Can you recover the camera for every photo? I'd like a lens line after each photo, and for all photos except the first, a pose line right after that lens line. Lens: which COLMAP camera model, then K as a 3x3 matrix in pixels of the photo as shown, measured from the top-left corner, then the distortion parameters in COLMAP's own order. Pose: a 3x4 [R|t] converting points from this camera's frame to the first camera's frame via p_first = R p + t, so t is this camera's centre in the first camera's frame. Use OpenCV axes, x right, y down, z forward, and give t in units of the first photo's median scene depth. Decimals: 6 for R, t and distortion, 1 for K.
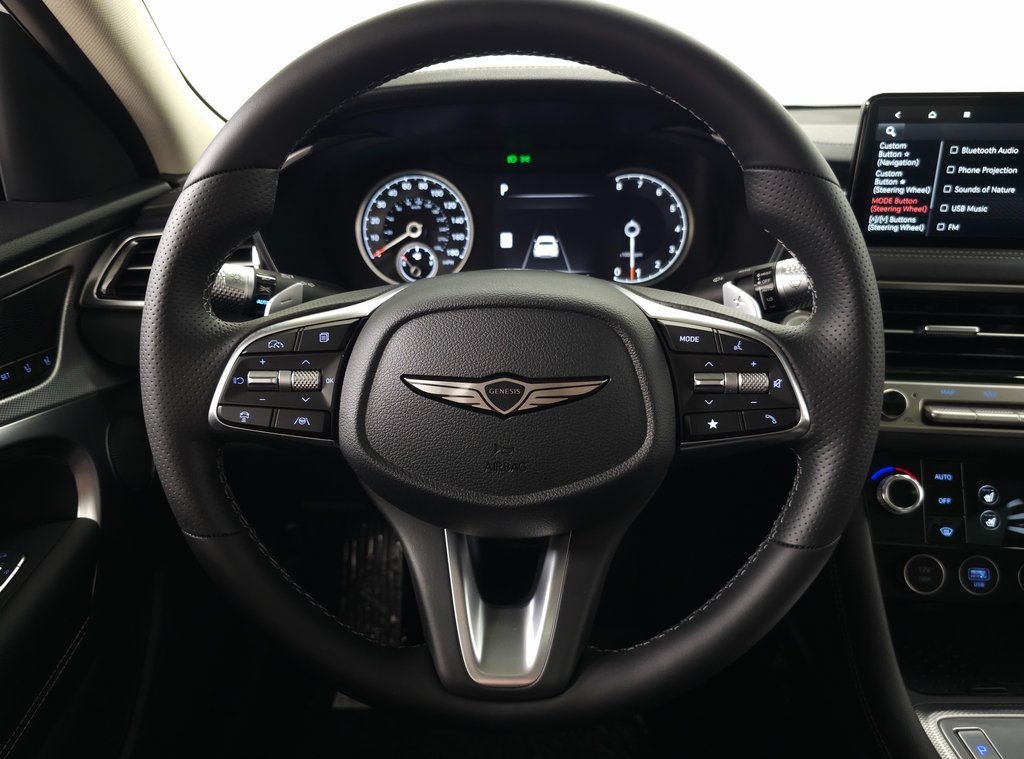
lens RADIAL K [[720.8, 0, 512.0], [0, 720.8, 379.5], [0, 0, 1]] dist [-0.001571, -0.008909]
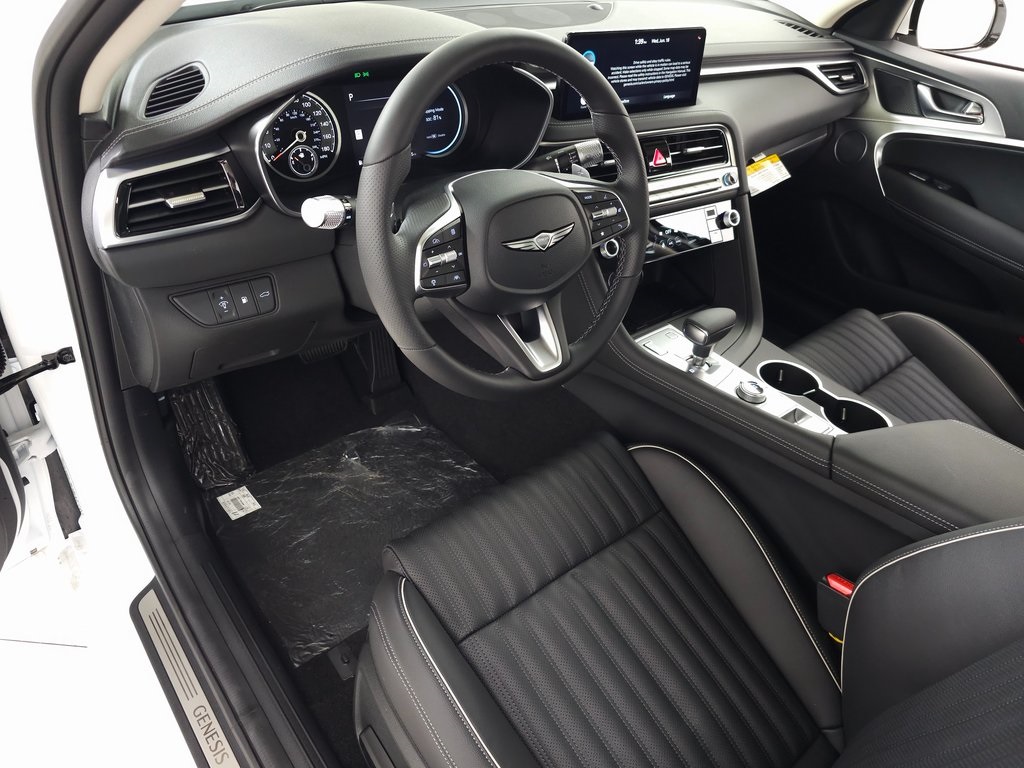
lens RADIAL K [[694.4, 0, 508.1], [0, 694.4, 380.3], [0, 0, 1]] dist [0.031294, -0.042889]
pose [[0.747142, -0.333624, 0.574869, -0.946589], [0.157848, 0.929219, 0.334119, -0.201190], [-0.645649, -0.158893, 0.746920, -0.367871]]
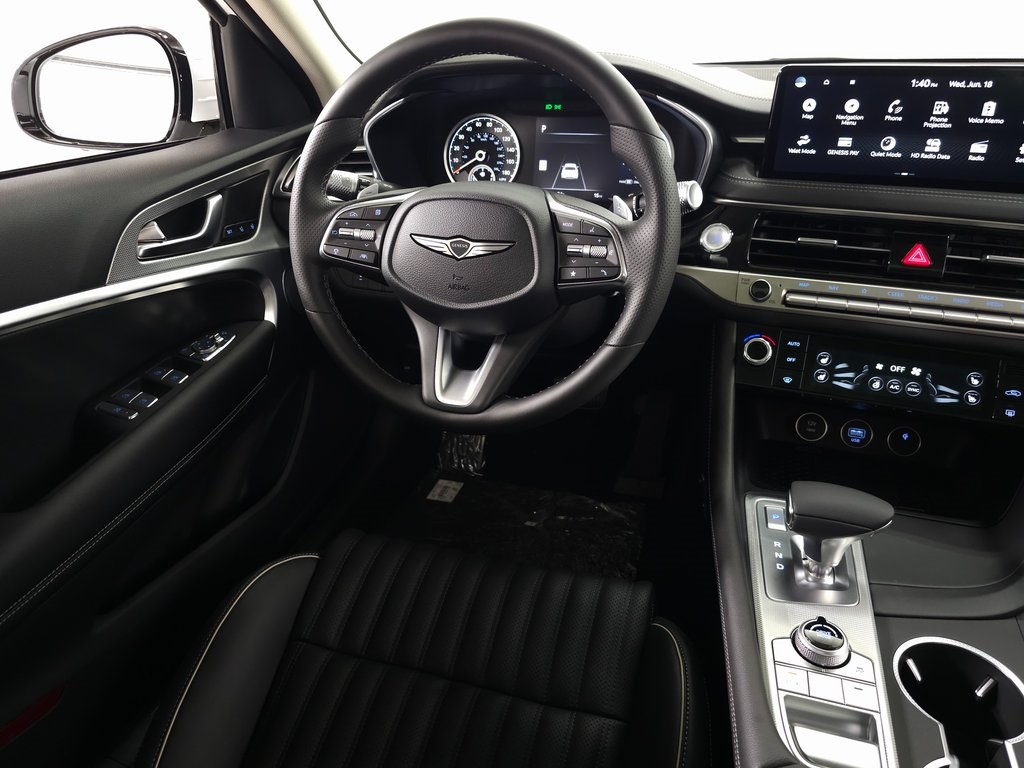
lens RADIAL K [[694.4, 0, 508.1], [0, 694.4, 380.3], [0, 0, 1]] dist [0.031294, -0.042889]
pose [[0.965609, 0.112127, -0.234579, 0.383719], [-0.086444, 0.989354, 0.117069, 0.093864], [0.245209, -0.092765, 0.965022, -0.501388]]
